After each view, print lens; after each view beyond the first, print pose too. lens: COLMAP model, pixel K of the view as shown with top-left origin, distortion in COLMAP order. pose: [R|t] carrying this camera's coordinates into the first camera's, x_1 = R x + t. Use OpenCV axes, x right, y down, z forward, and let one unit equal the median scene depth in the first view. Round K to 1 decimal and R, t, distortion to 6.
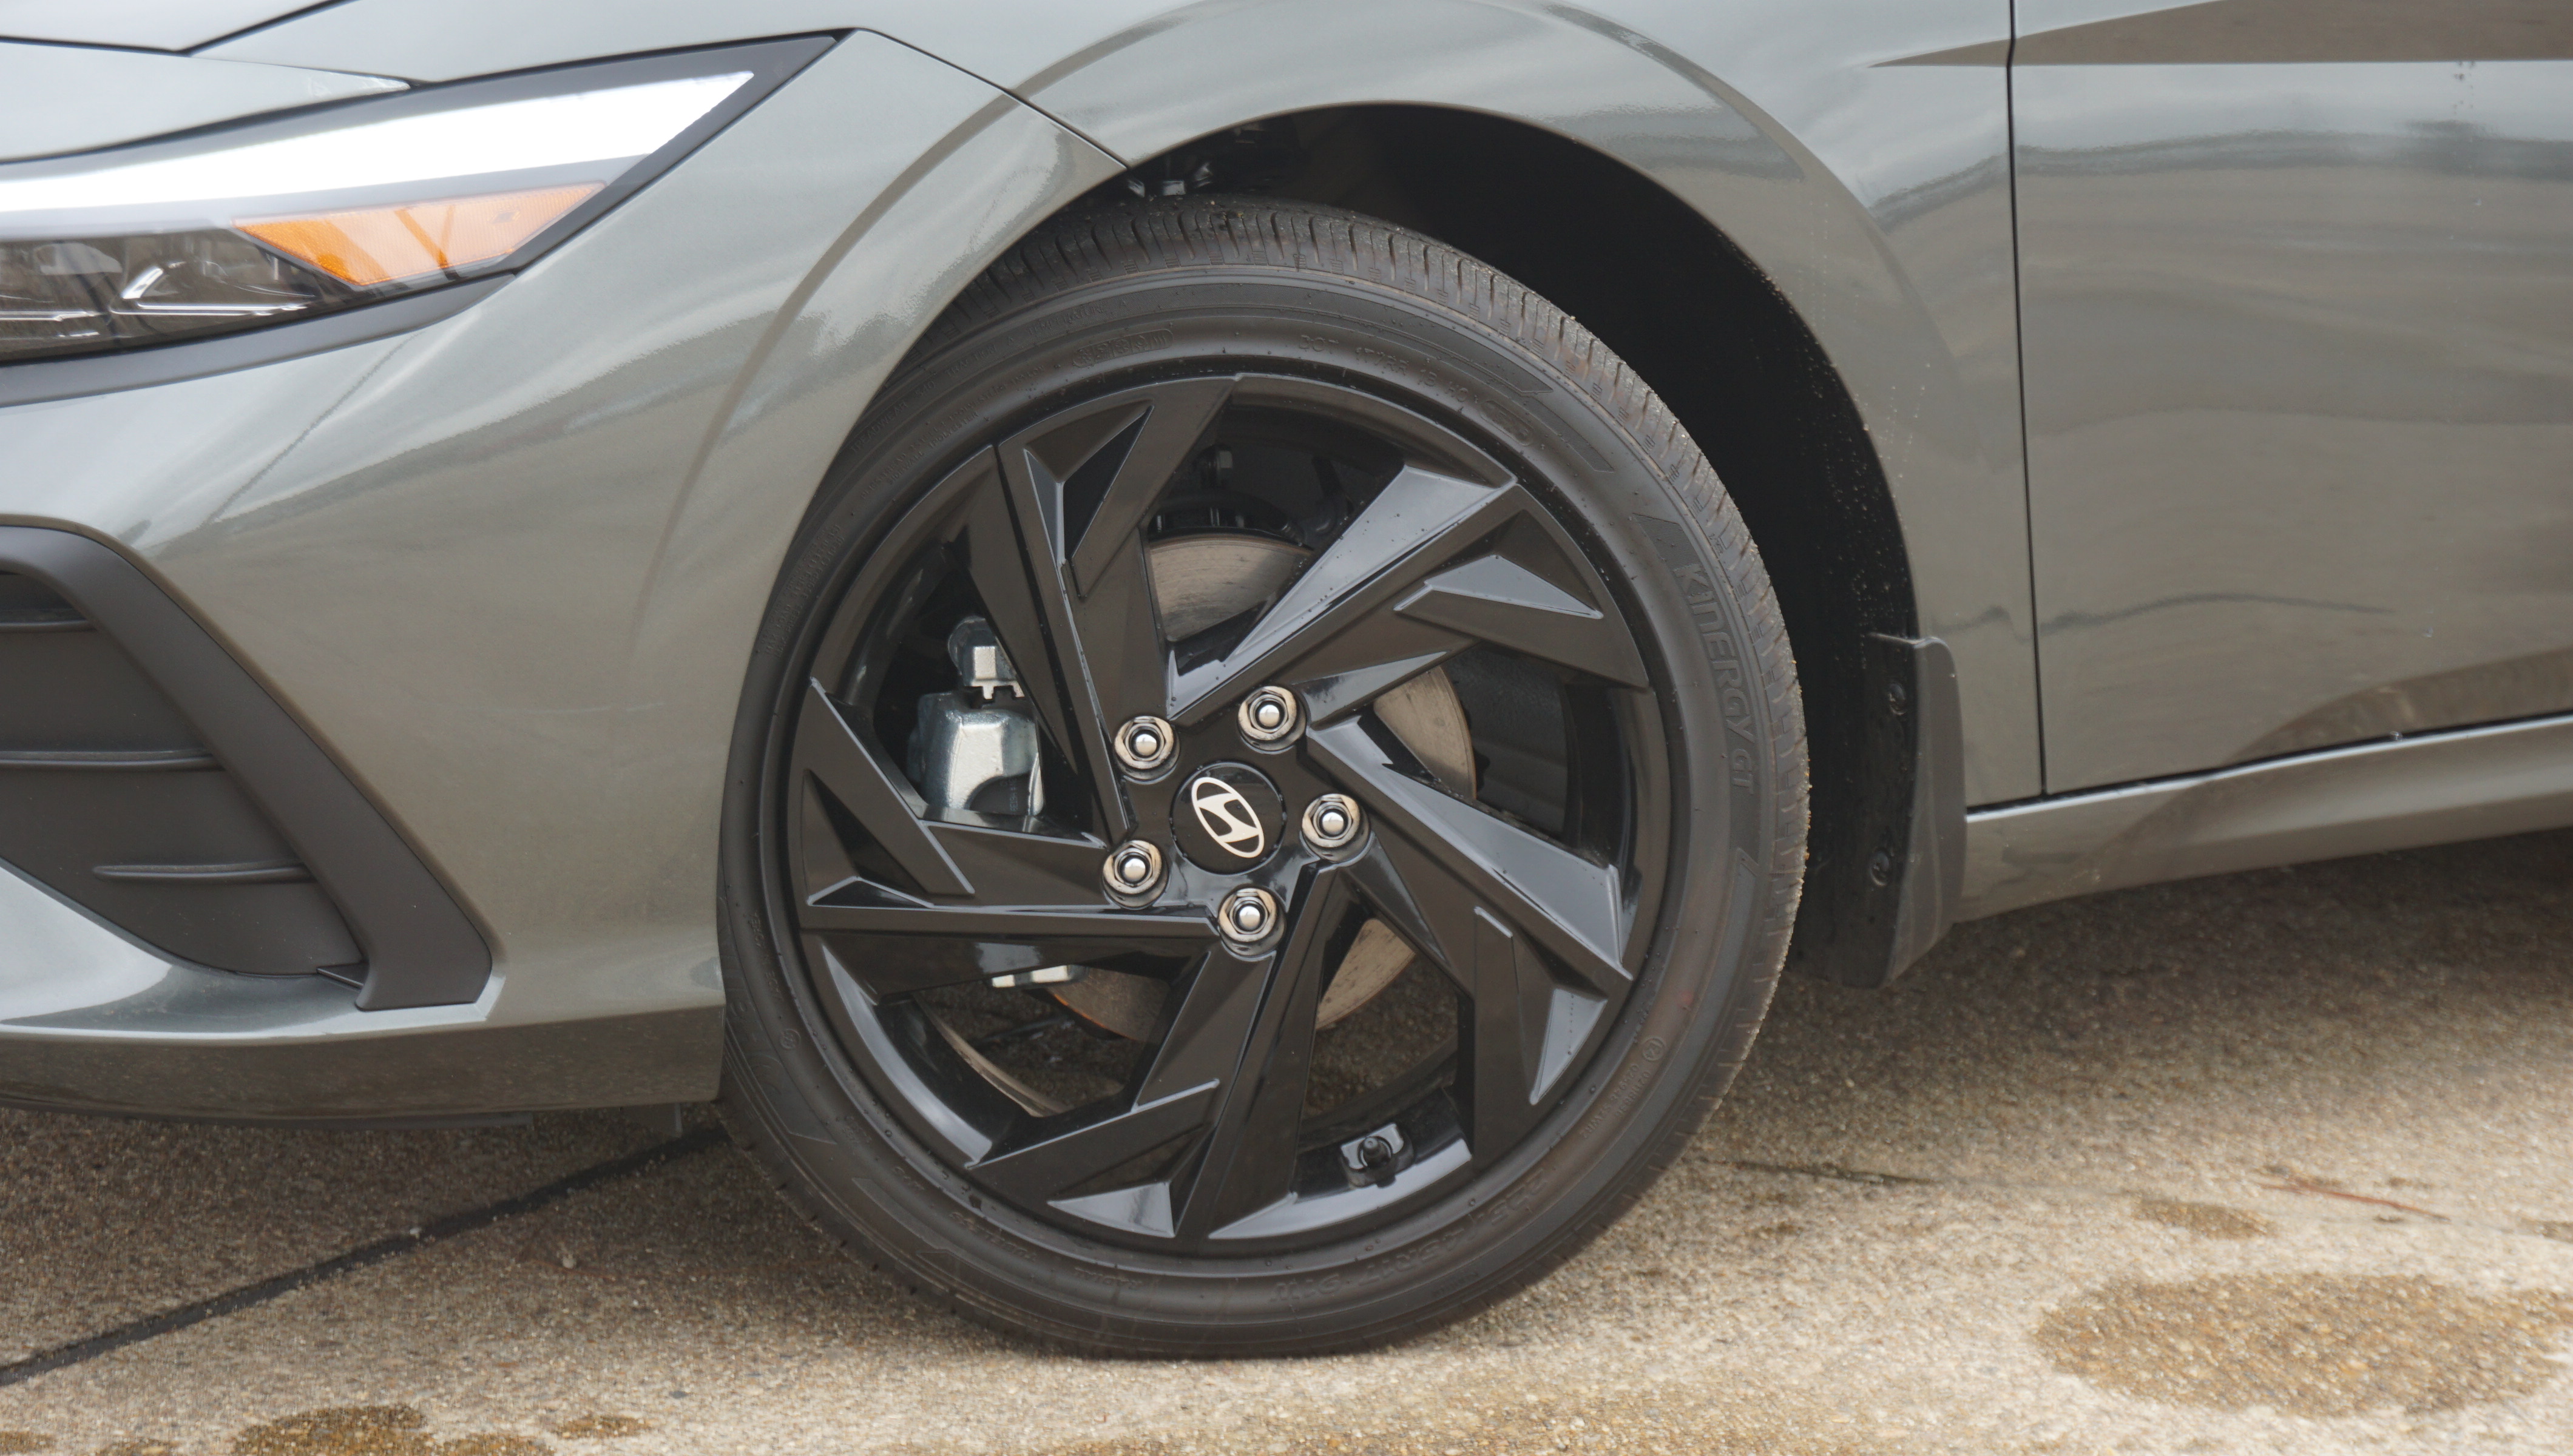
lens RADIAL K [[5401.3, 0, 1286.5], [0, 5401.3, 728.0], [0, 0, 1]] dist [0.043024, 0.345369]
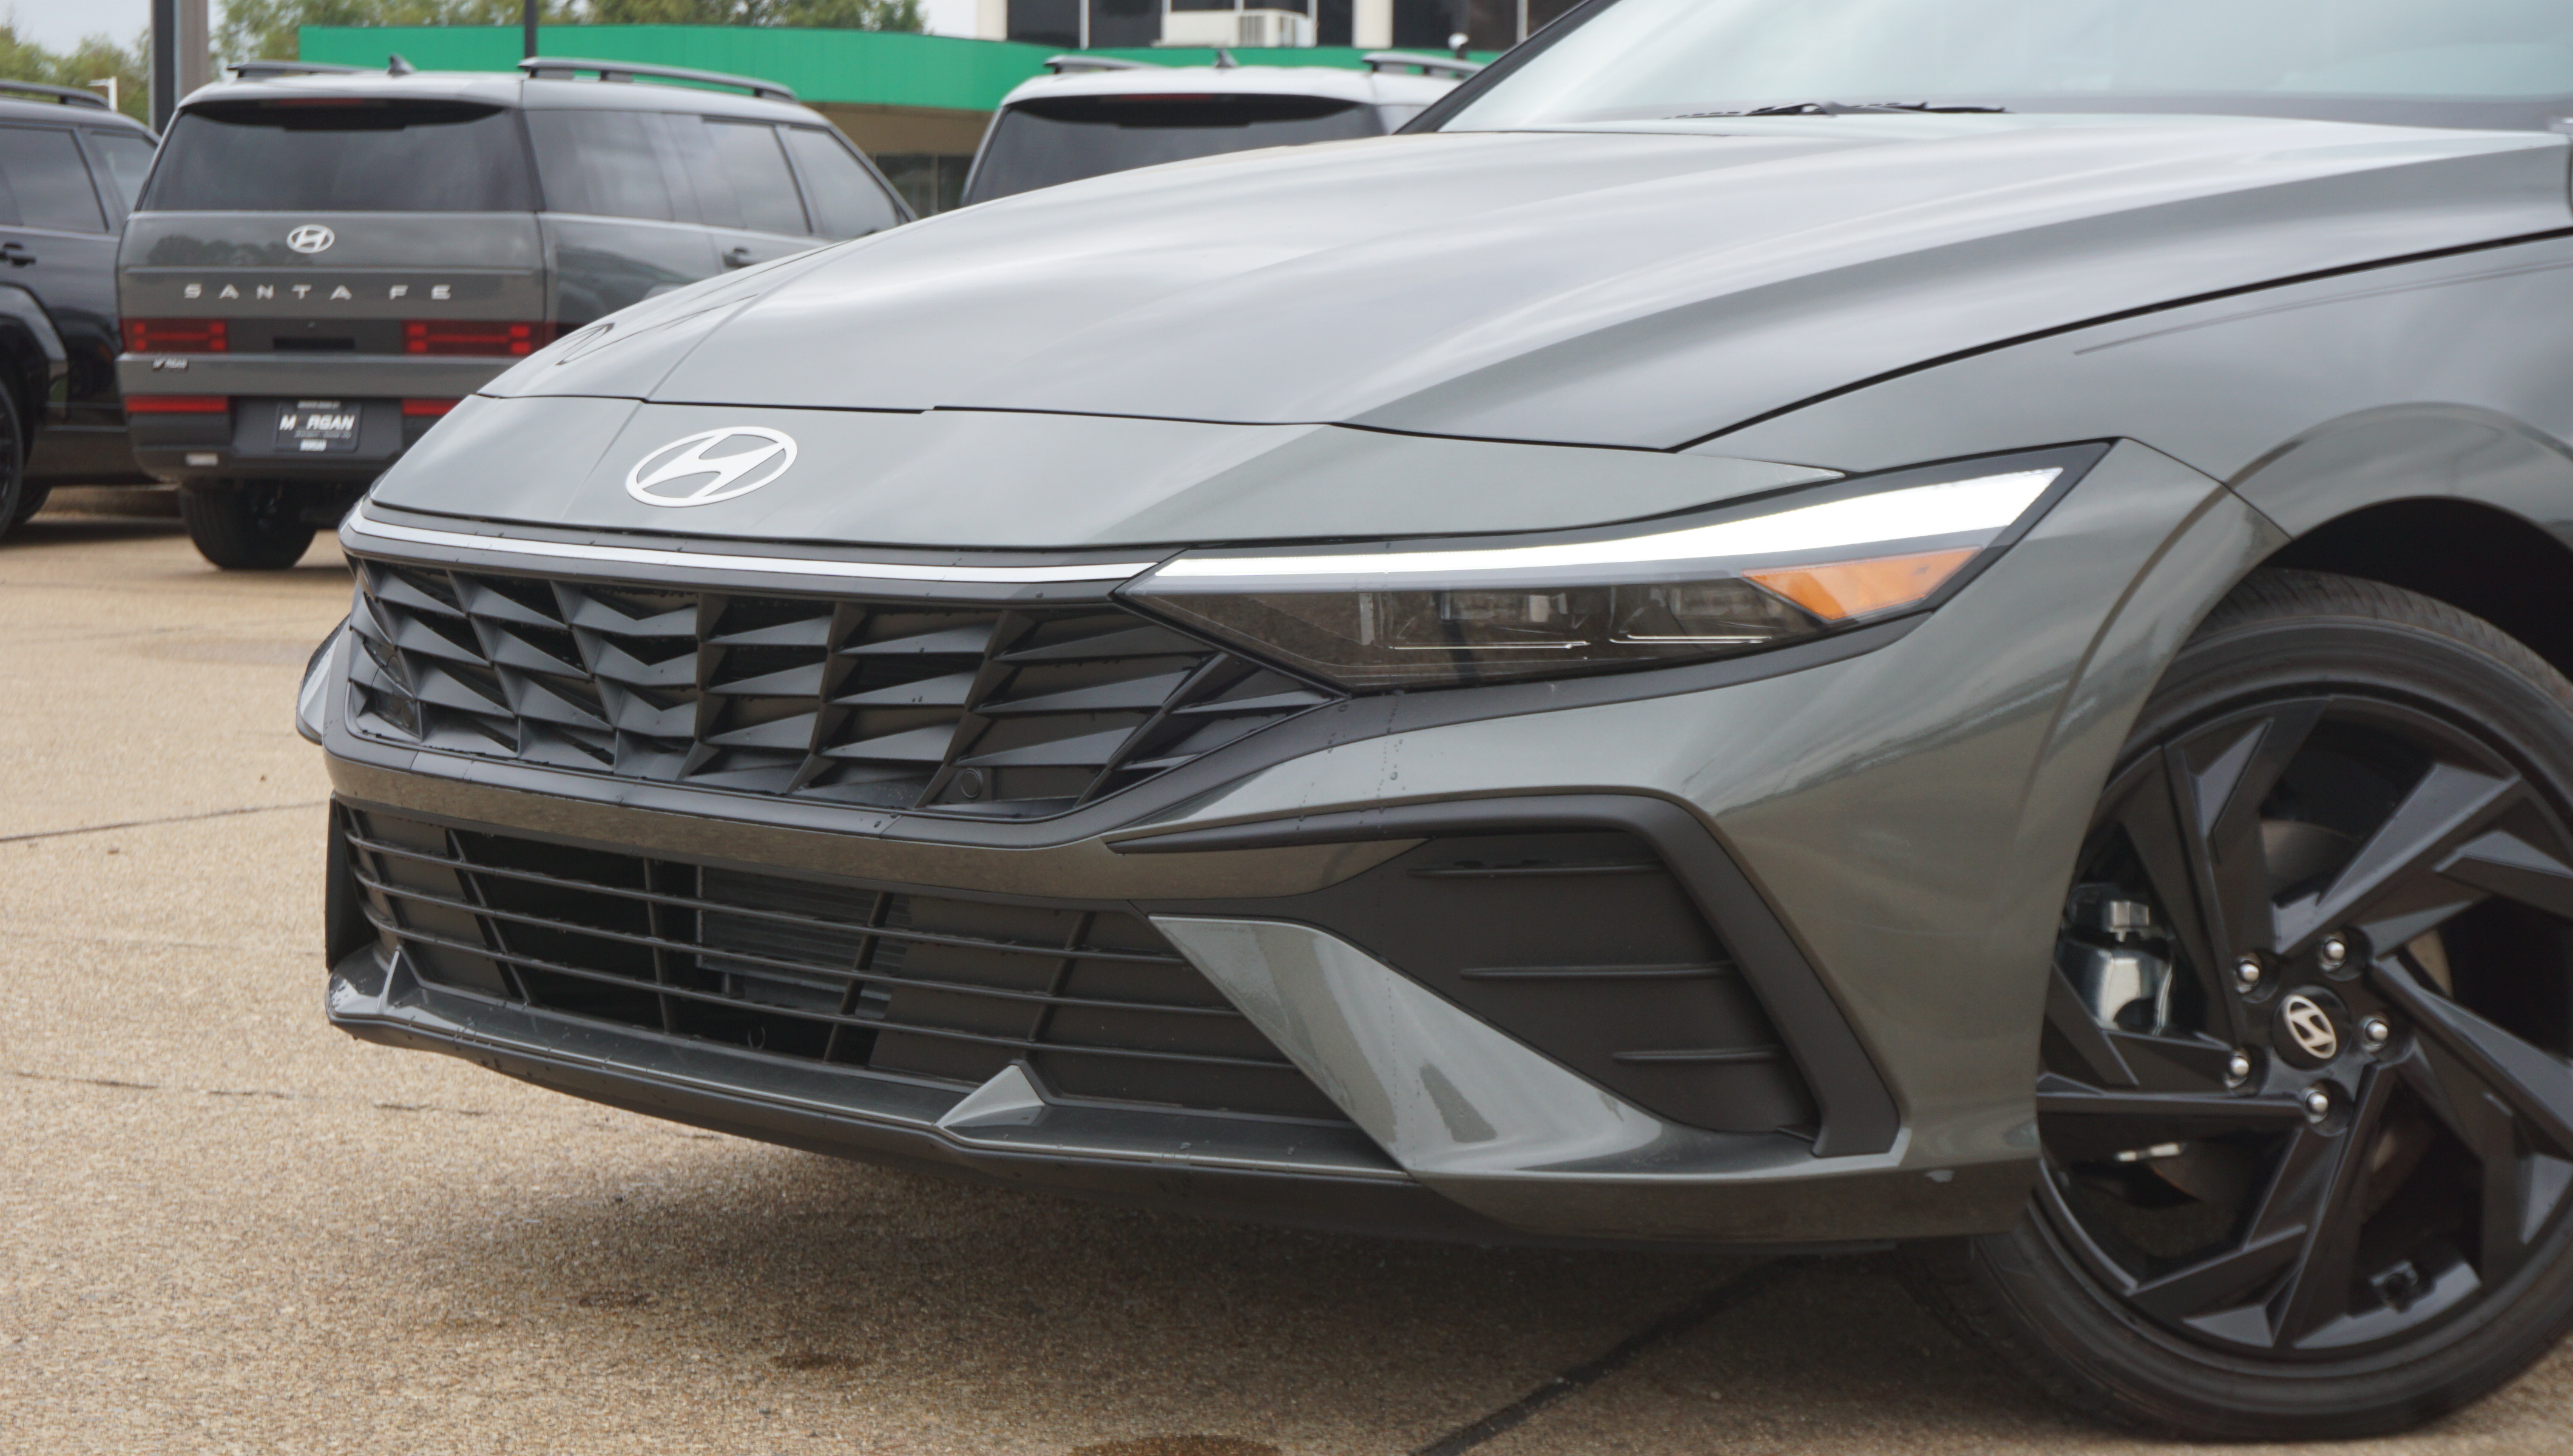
lens RADIAL K [[5401.3, 0, 1286.5], [0, 5401.3, 728.0], [0, 0, 1]] dist [0.043024, 0.345369]
pose [[0.987453, 0.000676, 0.157912, -0.472961], [0.013746, 0.995827, -0.090219, 0.060216], [-0.157314, 0.091257, 0.983323, -0.284573]]
